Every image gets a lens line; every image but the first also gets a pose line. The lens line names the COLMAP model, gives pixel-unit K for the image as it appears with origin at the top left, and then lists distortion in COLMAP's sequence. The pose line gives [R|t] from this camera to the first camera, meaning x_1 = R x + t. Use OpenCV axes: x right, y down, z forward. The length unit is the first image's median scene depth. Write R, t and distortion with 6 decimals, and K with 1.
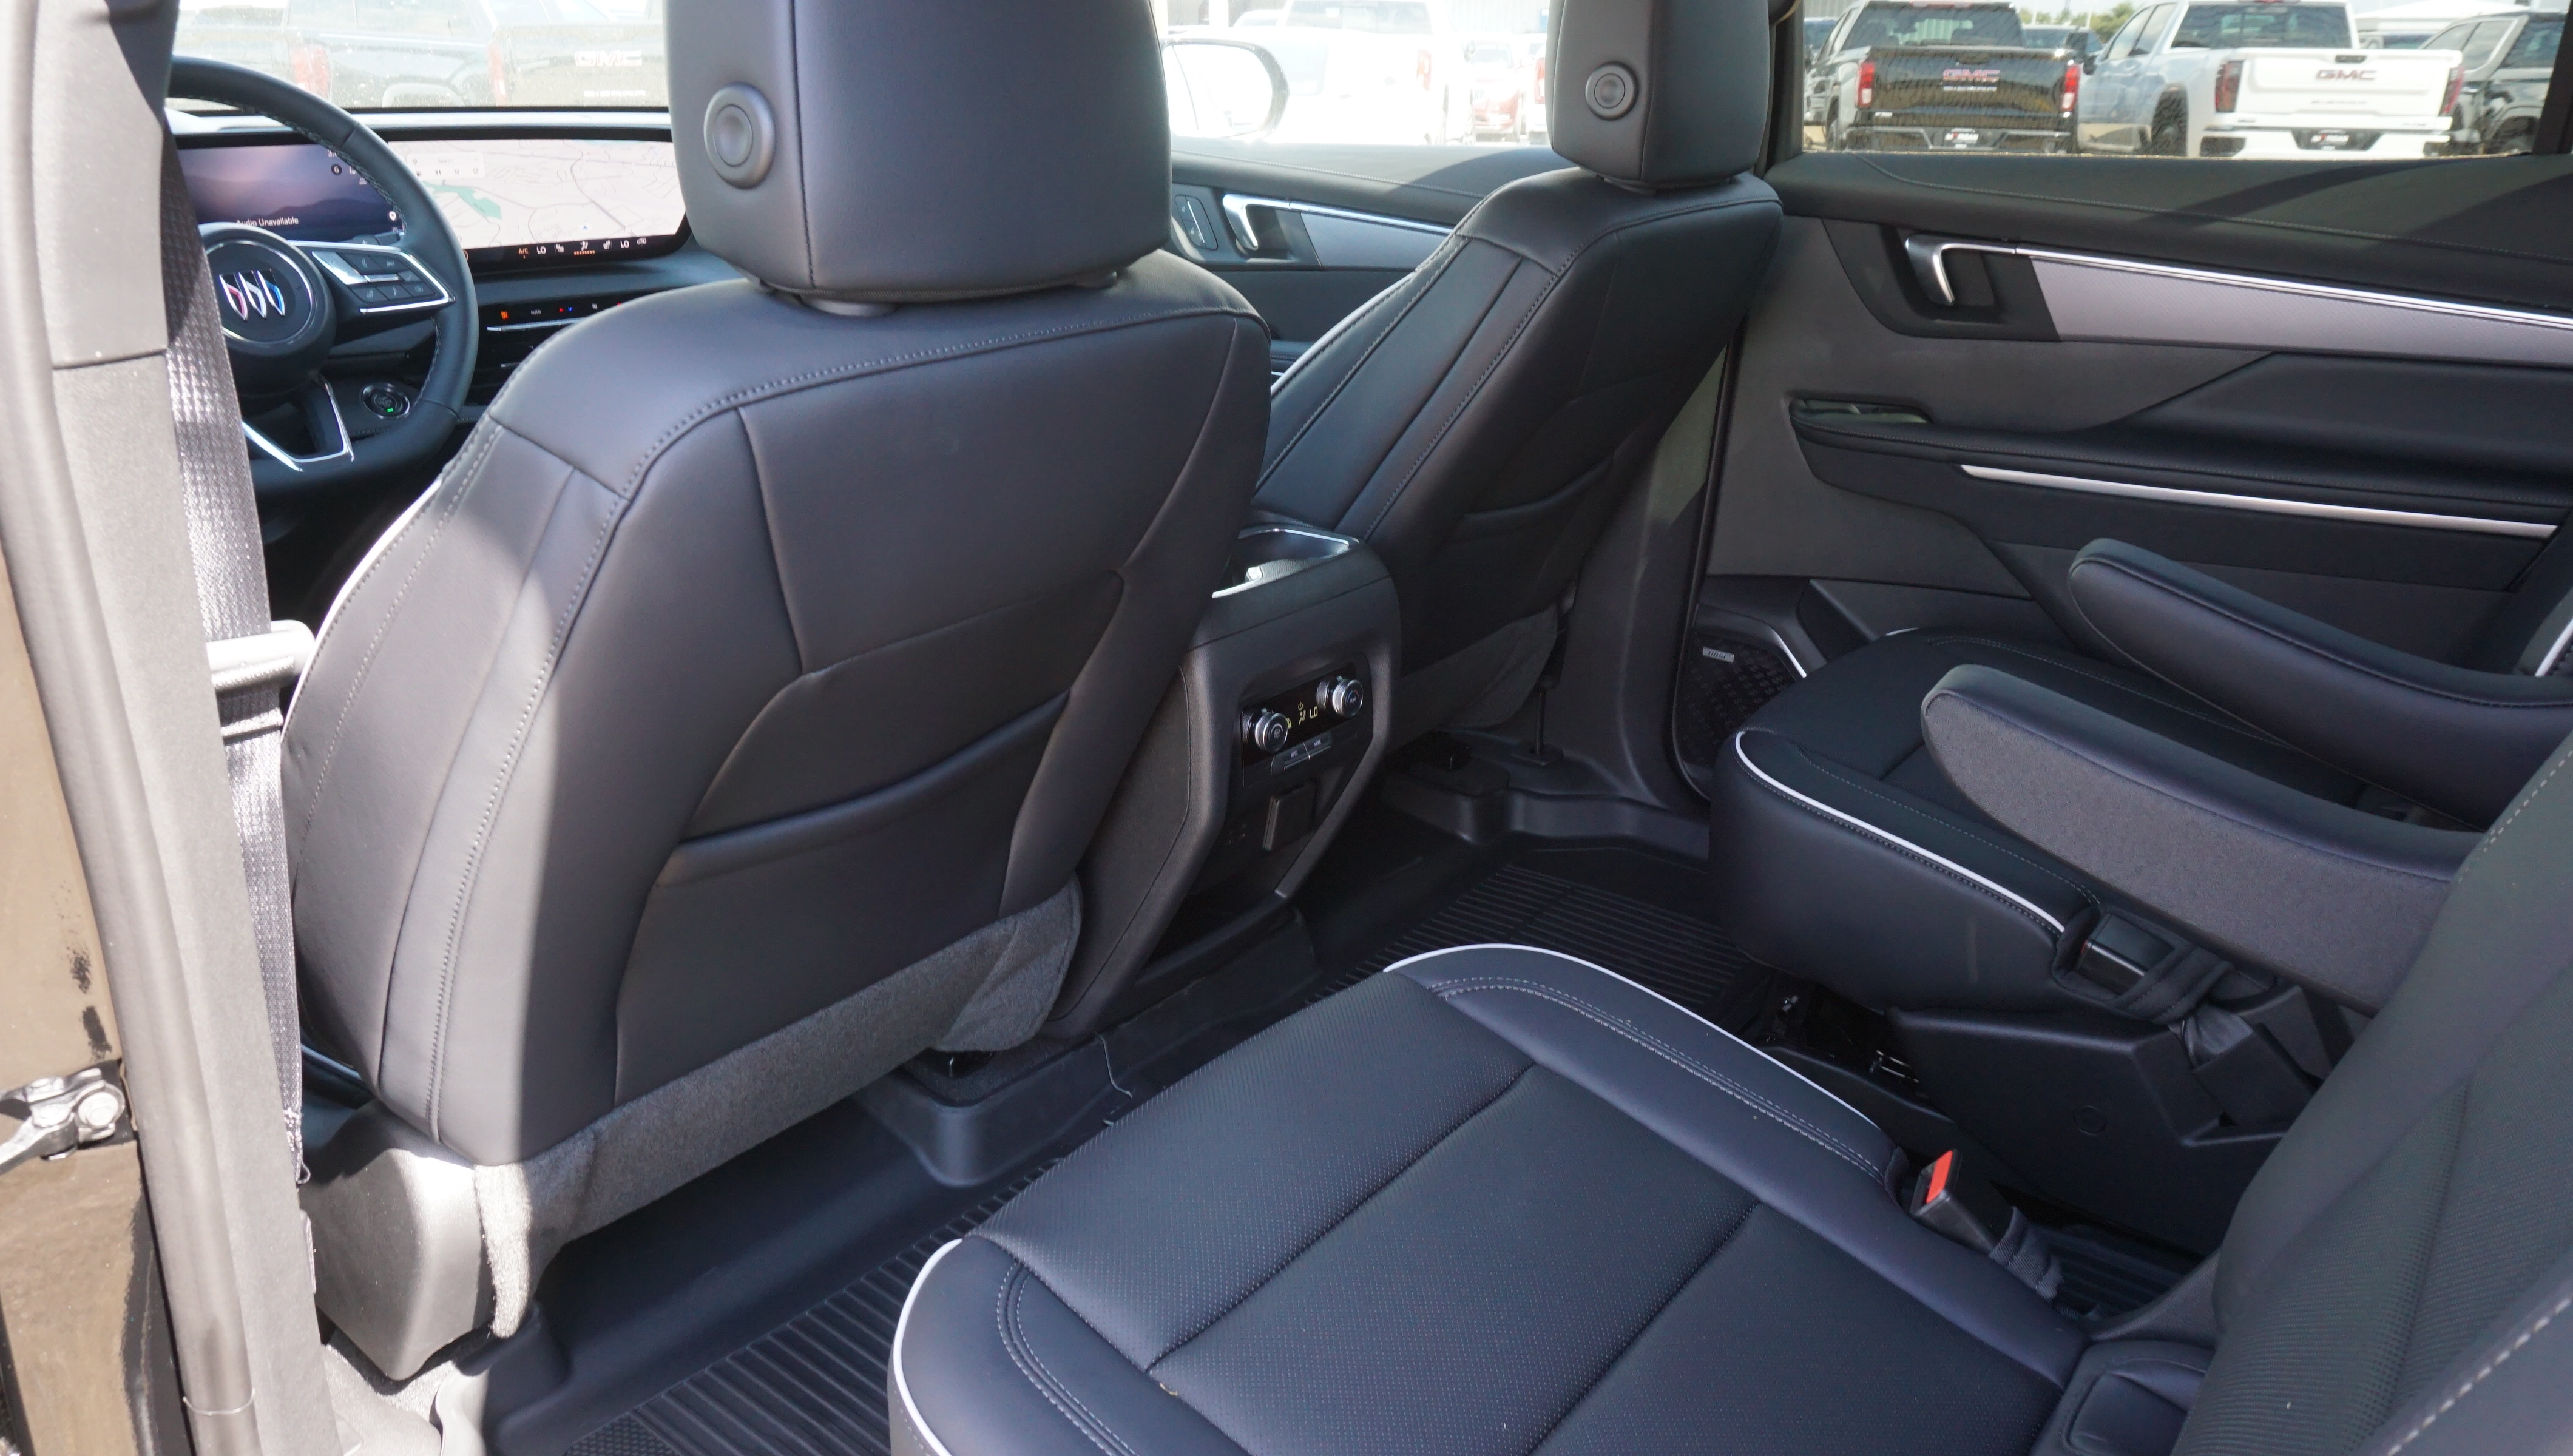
lens RADIAL K [[1745.0, 0, 1280.0], [0, 1745.0, 728.5], [0, 0, 1]] dist [-0.049372, 0.054087]
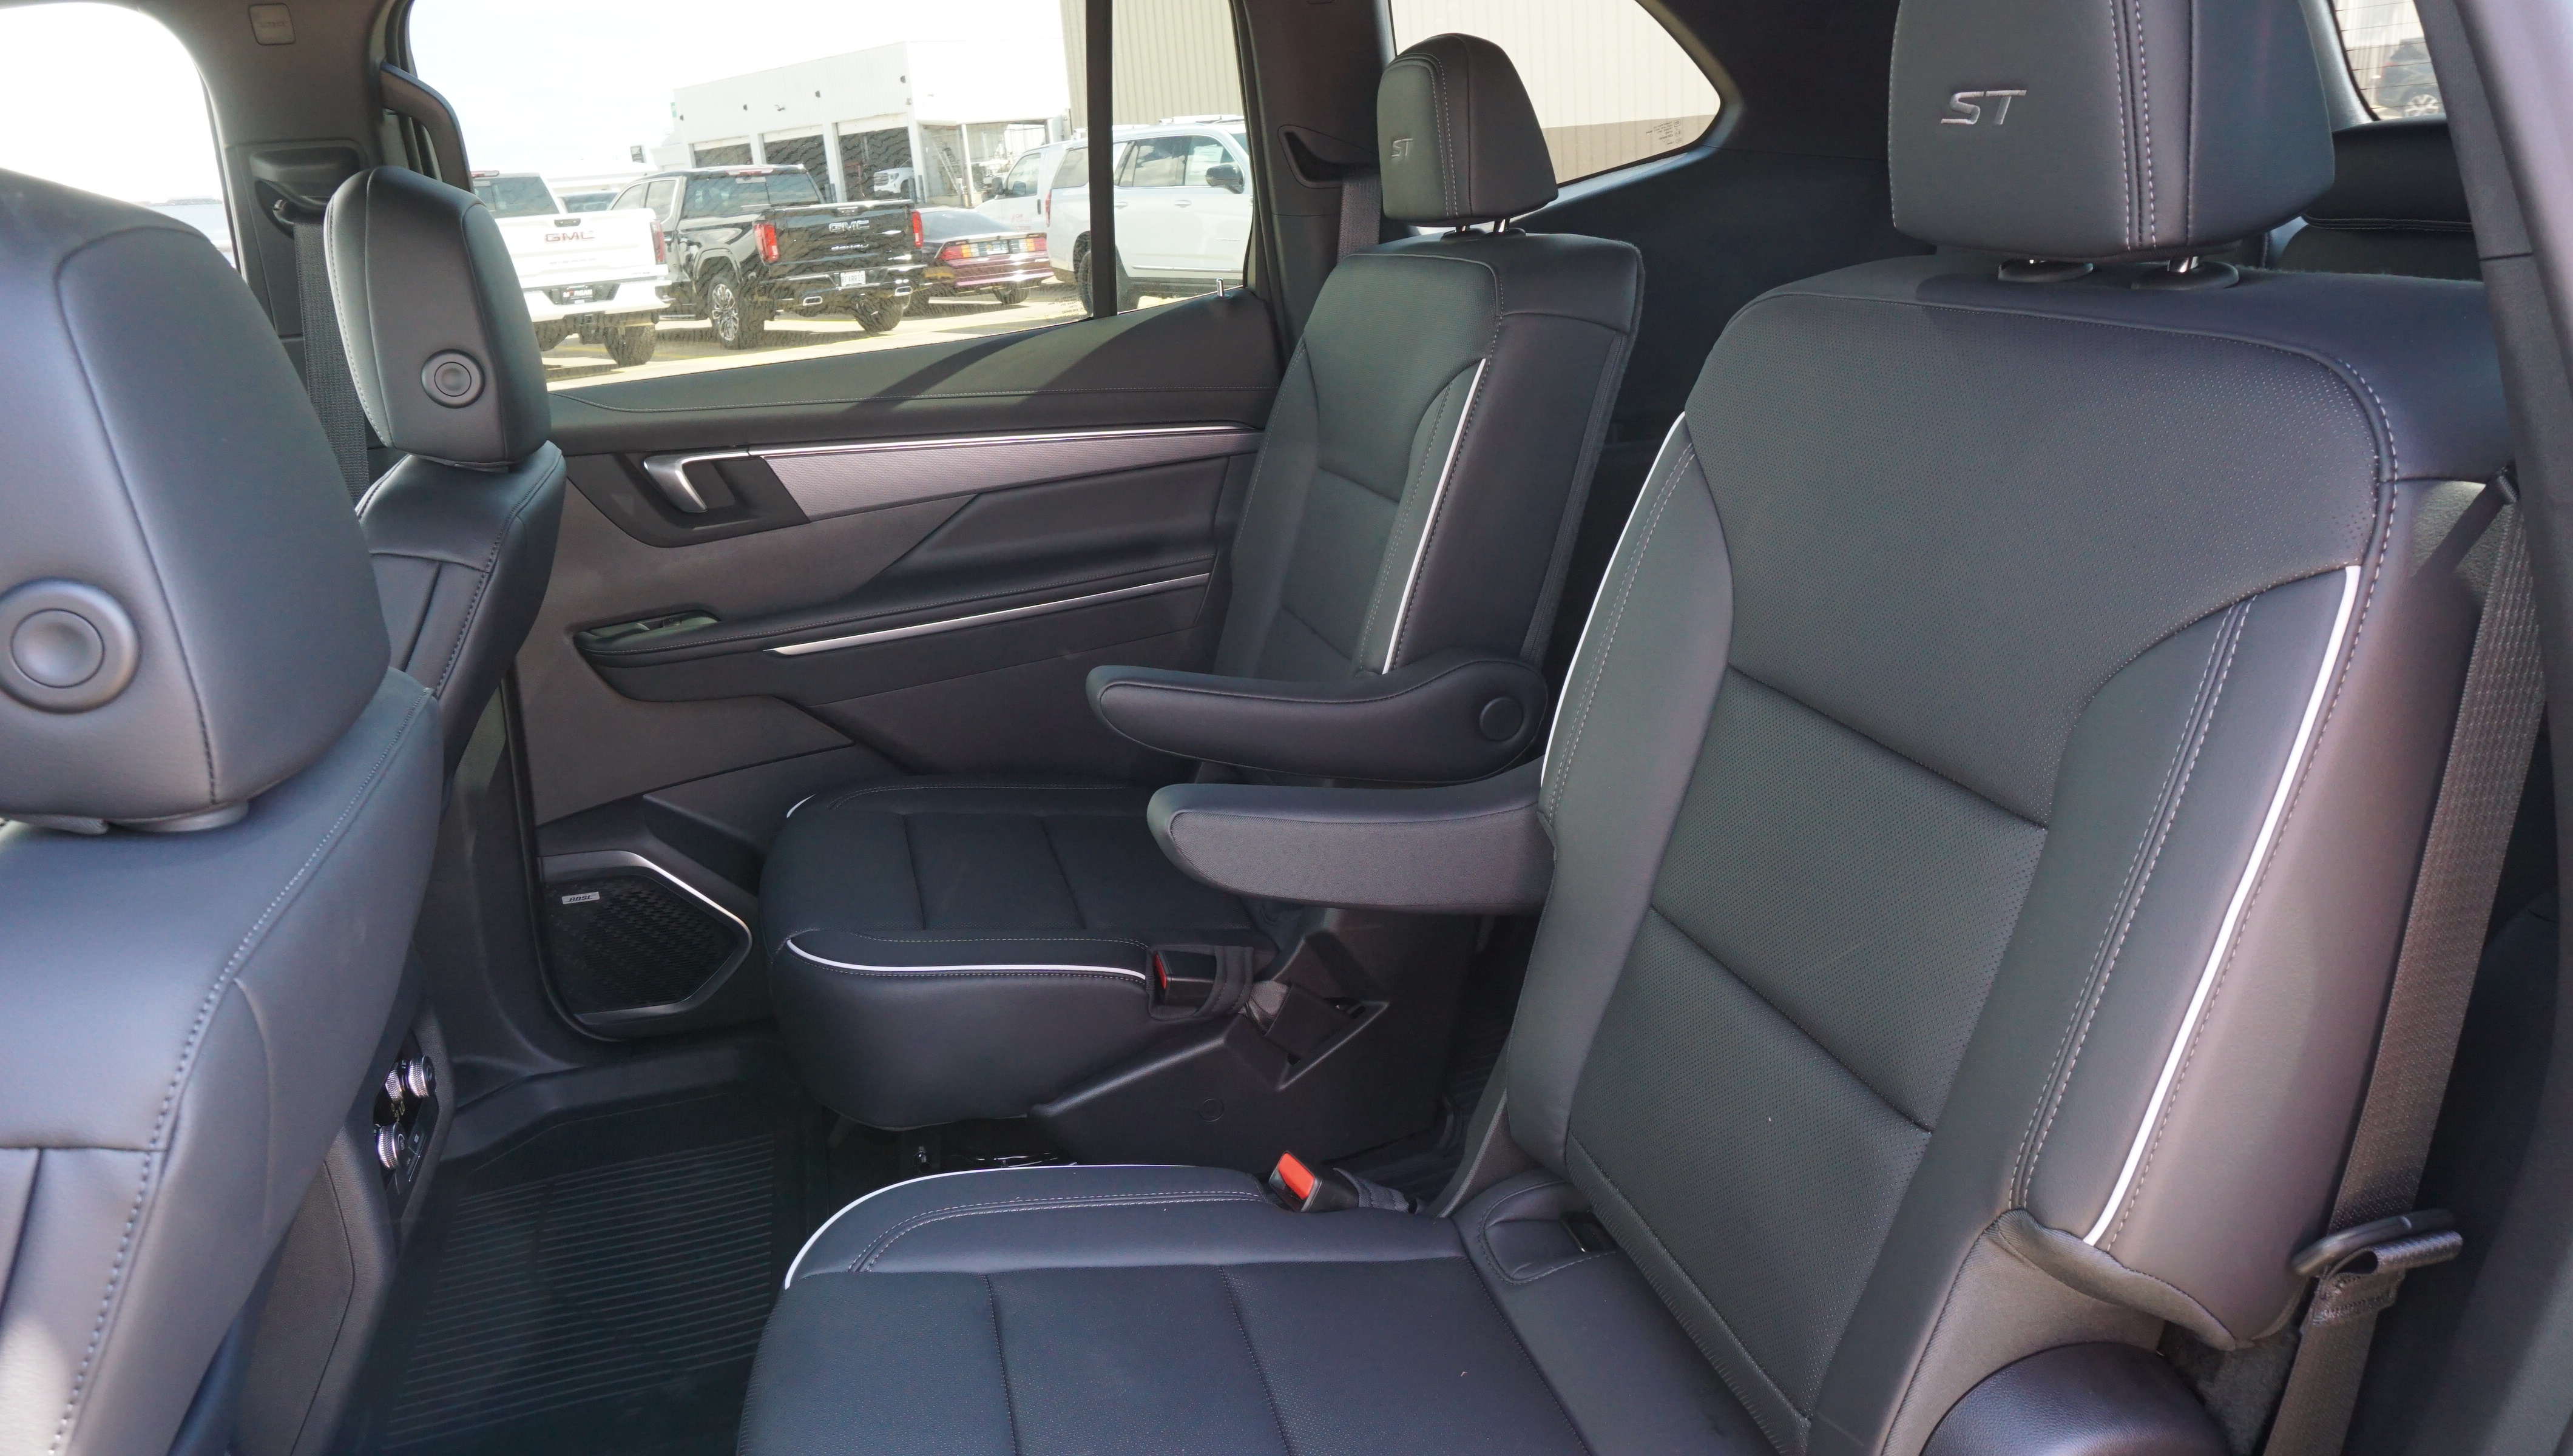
lens RADIAL K [[1750.2, 0, 1289.2], [0, 1750.2, 734.8], [0, 0, 1]] dist [-0.051519, 0.060060]
pose [[0.585056, -0.300225, 0.753376, -0.311791], [0.361927, 0.927973, 0.088738, -0.097691], [-0.725754, 0.220751, 0.651576, 0.075339]]
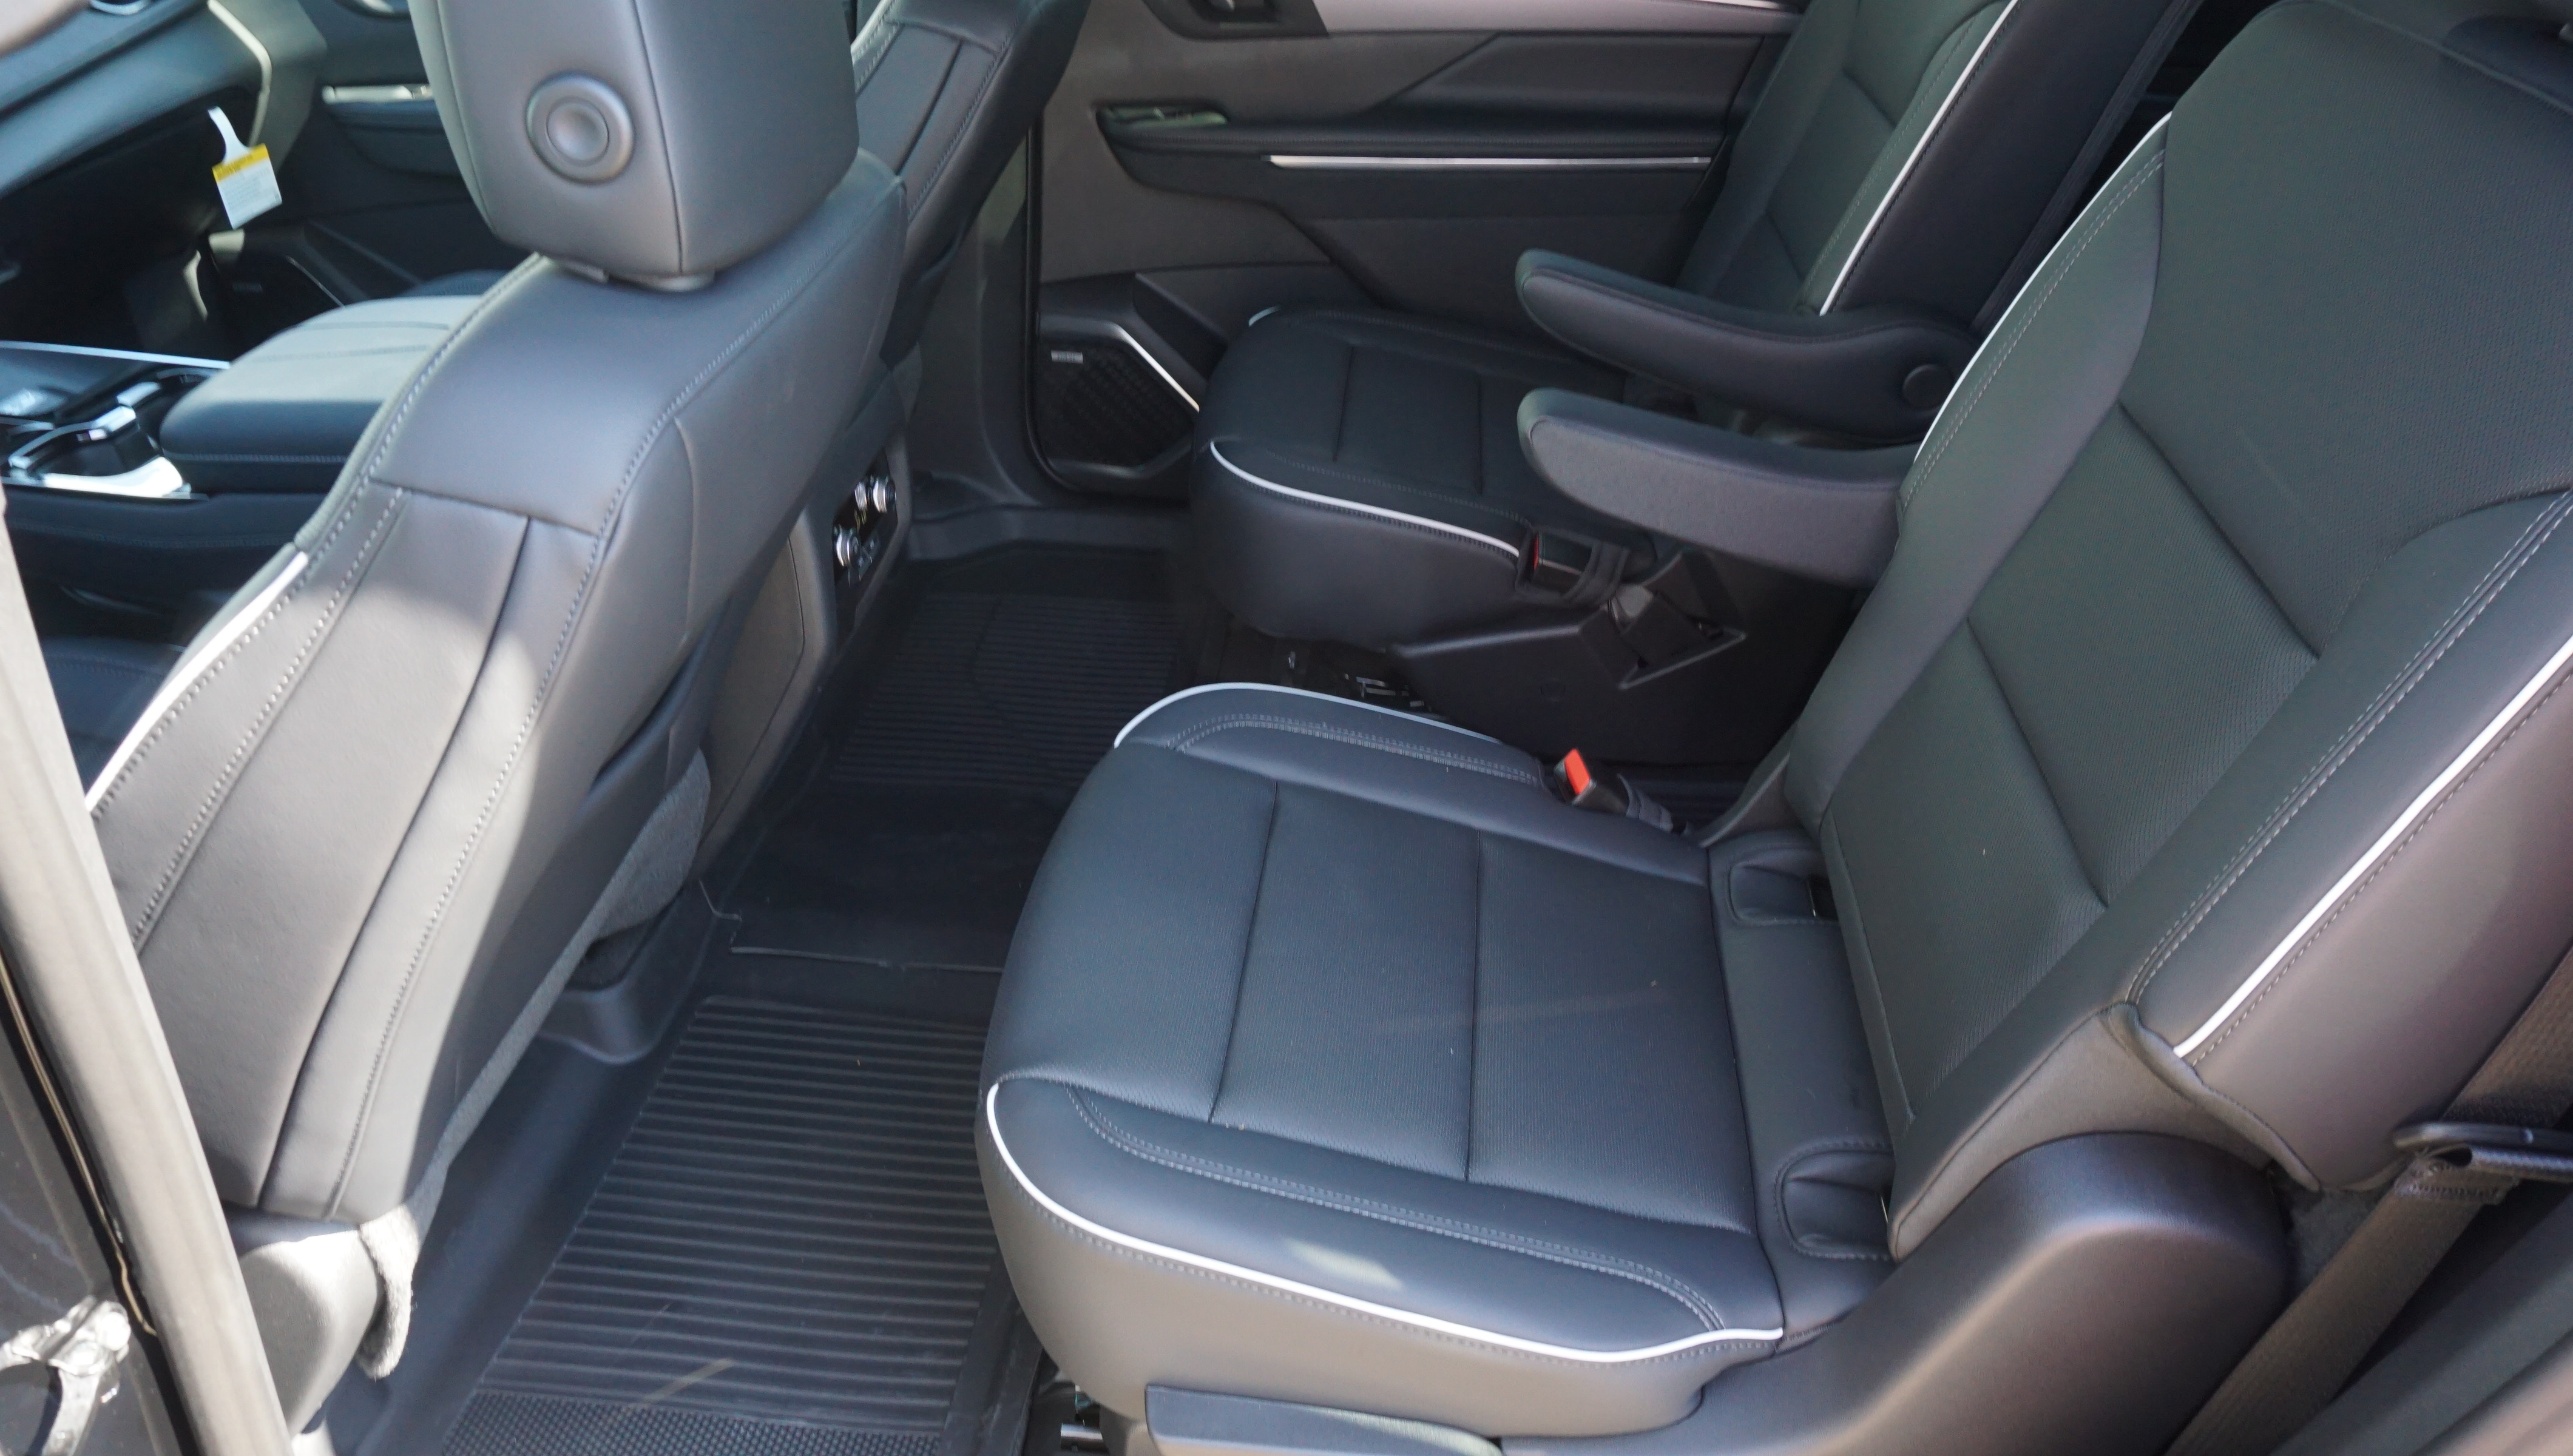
lens RADIAL K [[1745.0, 0, 1280.0], [0, 1745.0, 728.5], [0, 0, 1]] dist [-0.049372, 0.054087]
pose [[0.837453, -0.292965, 0.461350, -0.282788], [0.187878, 0.947057, 0.260357, -0.111664], [-0.513200, -0.131360, 0.848157, -0.018927]]
